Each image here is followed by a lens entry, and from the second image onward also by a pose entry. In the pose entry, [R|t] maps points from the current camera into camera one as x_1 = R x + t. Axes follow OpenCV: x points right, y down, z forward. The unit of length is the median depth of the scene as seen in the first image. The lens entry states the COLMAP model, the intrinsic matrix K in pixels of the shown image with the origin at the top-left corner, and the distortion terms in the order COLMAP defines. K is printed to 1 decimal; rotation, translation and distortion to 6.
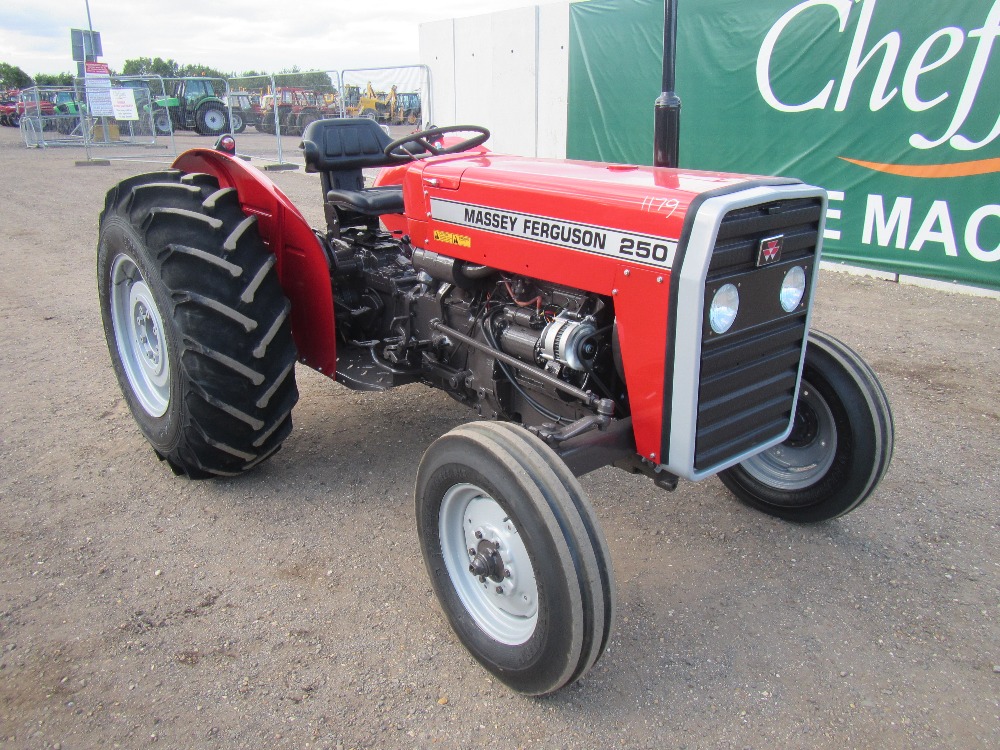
lens RADIAL K [[736.5, 0, 494.8], [0, 736.5, 383.7], [0, 0, 1]] dist [-0.057783, 0.002557]
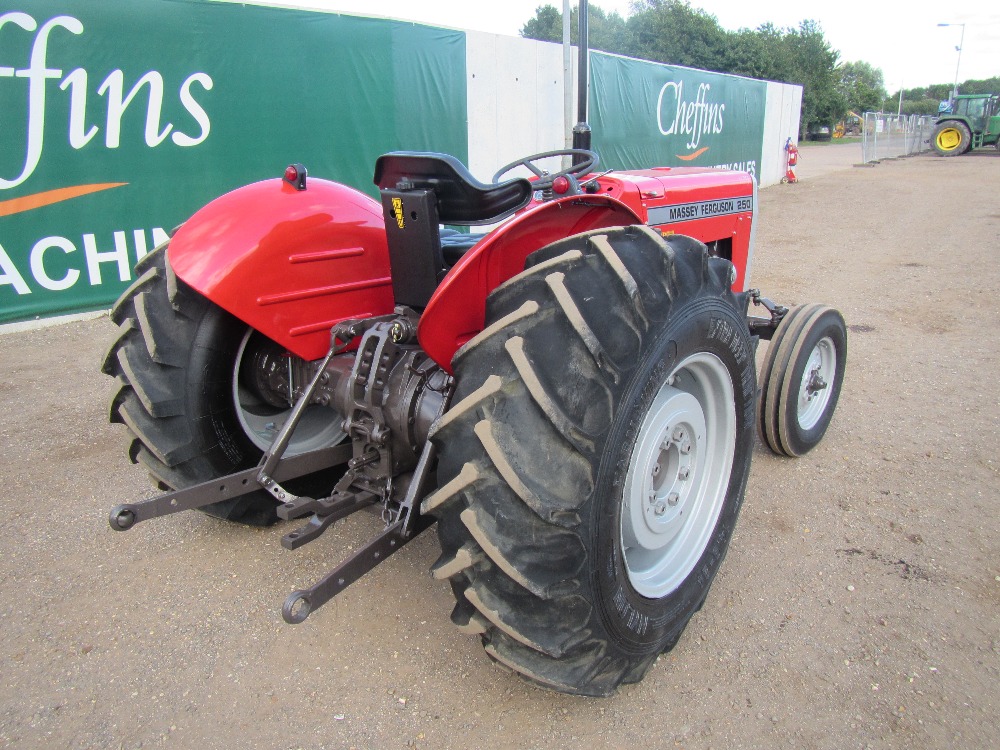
lens RADIAL K [[736.5, 0, 501.5], [0, 736.5, 373.0], [0, 0, 1]] dist [-0.057783, 0.002557]
pose [[-0.147245, -0.296546, 0.943599, -1.157170], [0.365169, 0.870302, 0.330494, -0.463828], [-0.919223, 0.393237, -0.019859, 1.250249]]
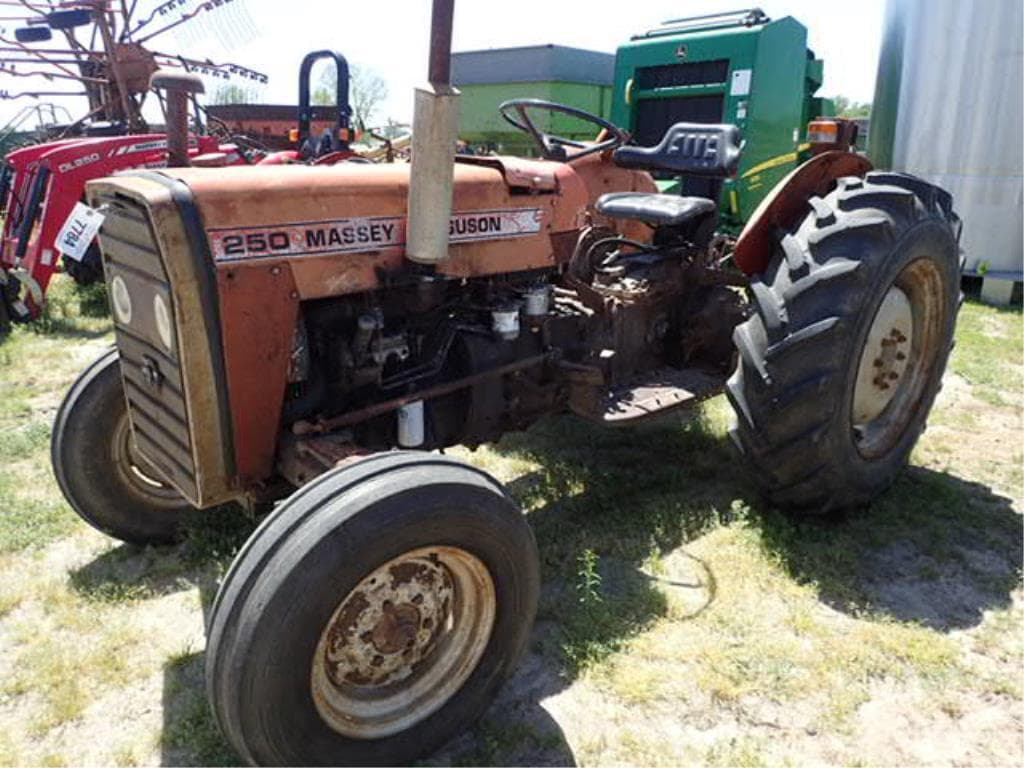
lens RADIAL K [[754.2, 0, 508.4], [0, 754.2, 384.0], [0, 0, 1]] dist [-0.057783, 0.002557]
pose [[-0.008595, -0.390122, 0.920723, -0.703982], [0.287502, 0.880916, 0.375939, -0.289217], [-0.957741, 0.267941, 0.104590, 0.676253]]
